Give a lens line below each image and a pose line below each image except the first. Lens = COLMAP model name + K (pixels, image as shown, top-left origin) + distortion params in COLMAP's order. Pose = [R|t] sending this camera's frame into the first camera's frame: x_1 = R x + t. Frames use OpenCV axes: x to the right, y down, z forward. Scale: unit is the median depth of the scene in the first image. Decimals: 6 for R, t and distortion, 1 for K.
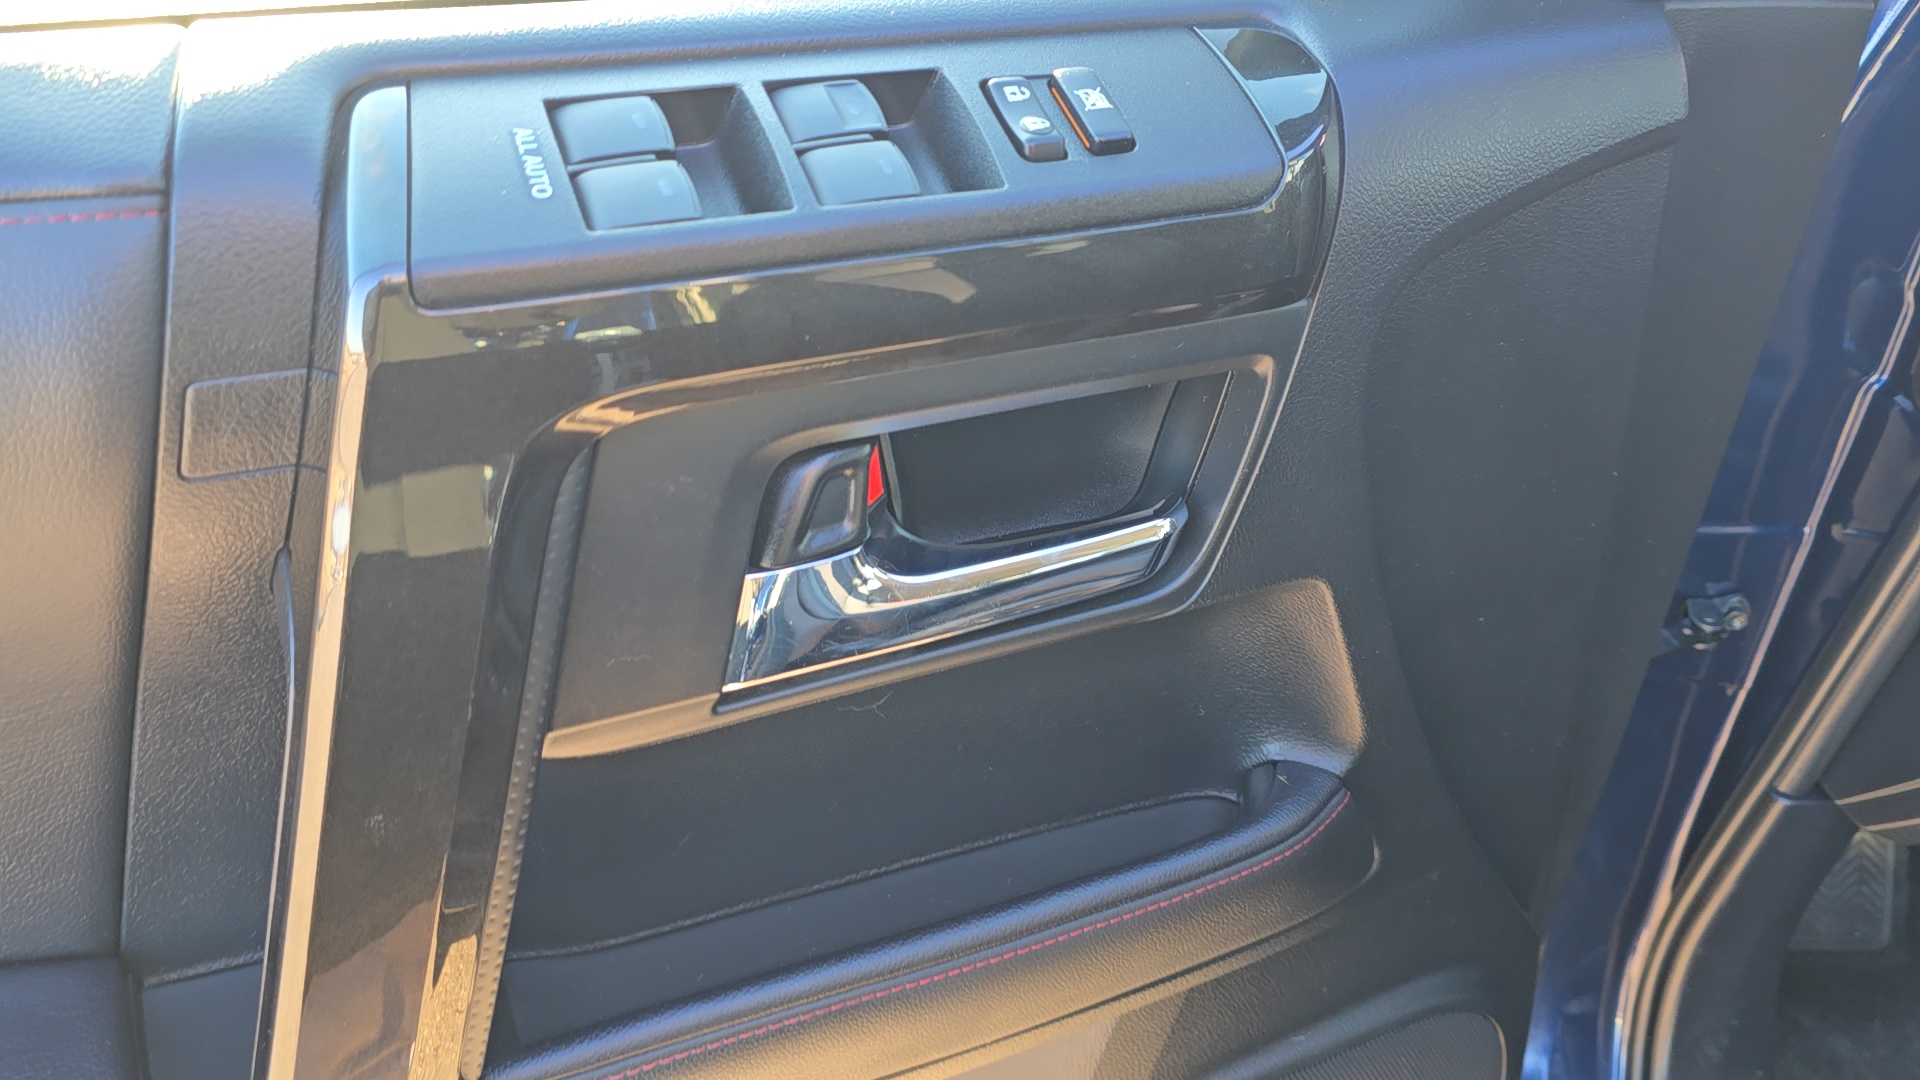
lens RADIAL K [[1554.1, 0, 967.6], [0, 1554.1, 528.9], [0, 0, 1]] dist [-0.012475, -0.005379]
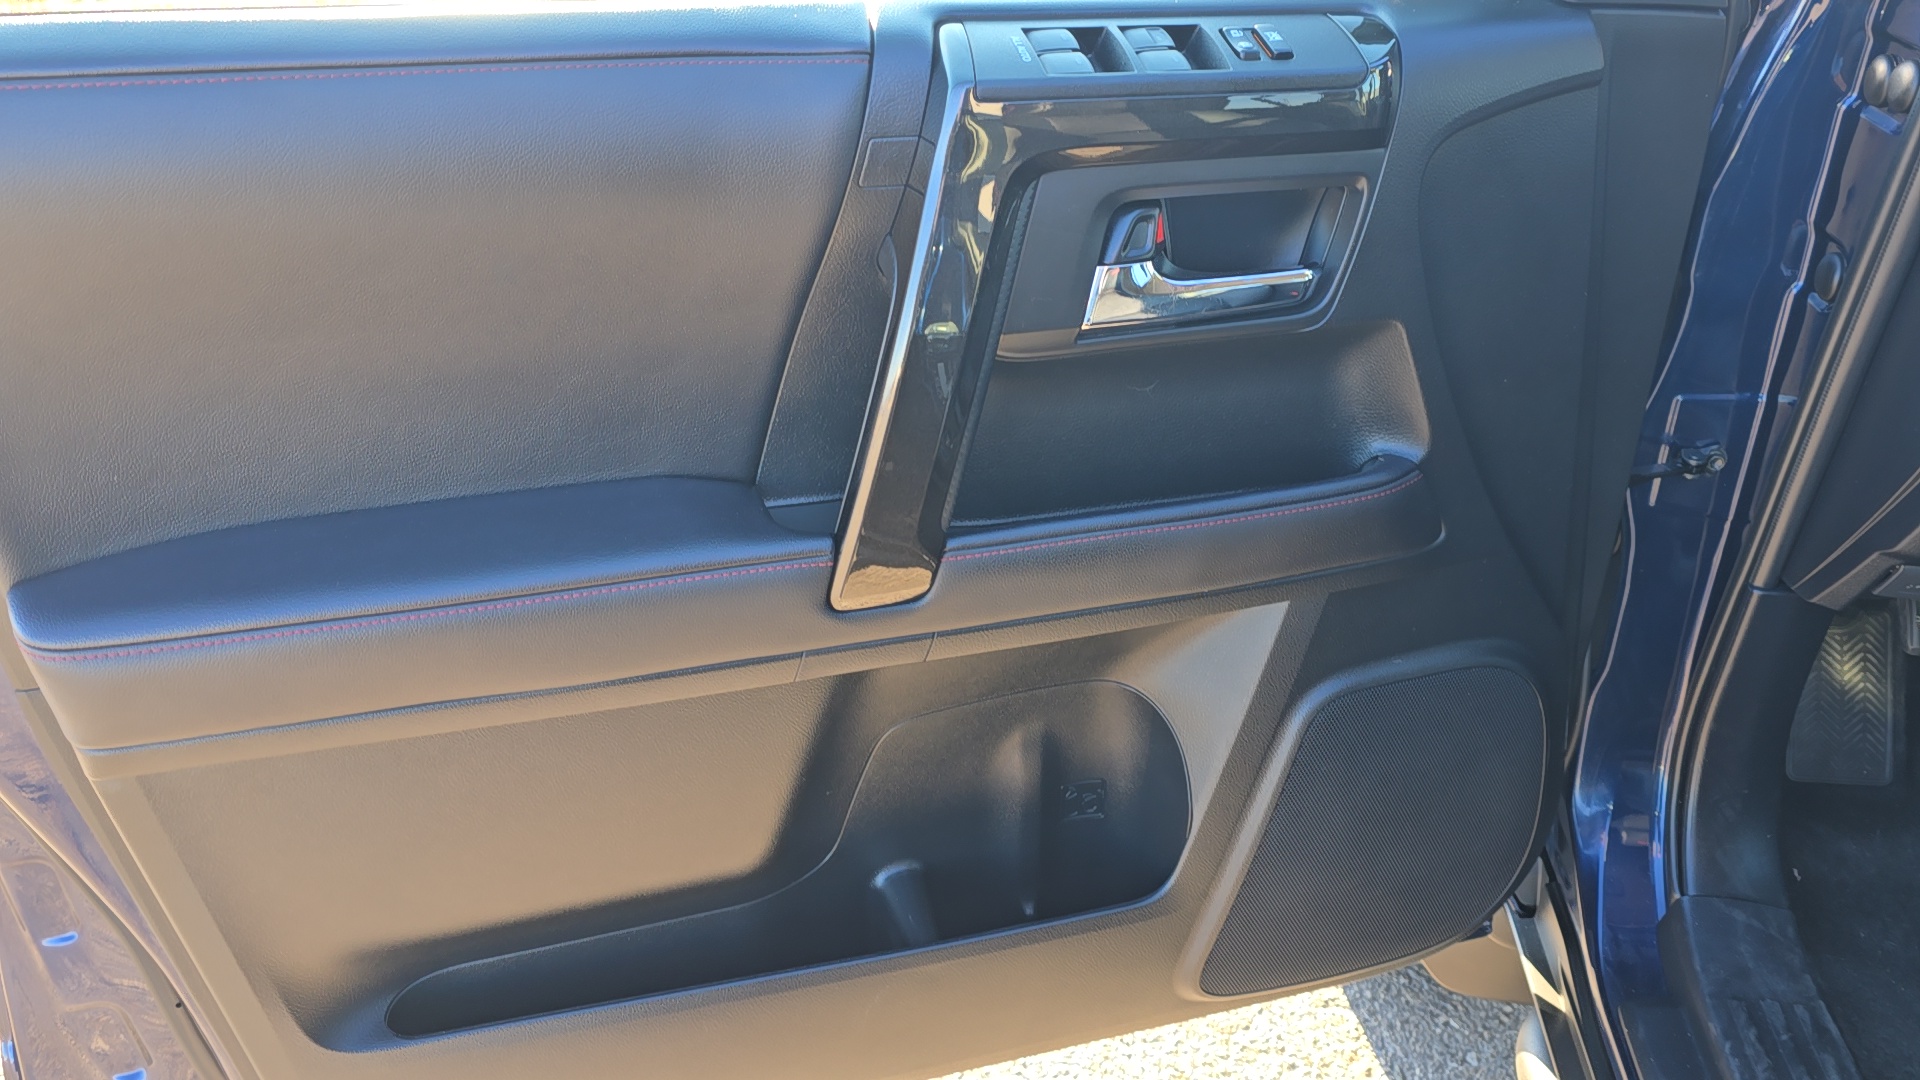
lens RADIAL K [[1501.4, 0, 986.7], [0, 1501.4, 529.8], [0, 0, 1]] dist [-0.002288, -0.002352]
pose [[0.993145, 0.025984, -0.113965, -0.053335], [-0.038832, 0.992948, -0.112012, 0.602519], [0.110251, 0.115670, 0.987150, -0.924901]]
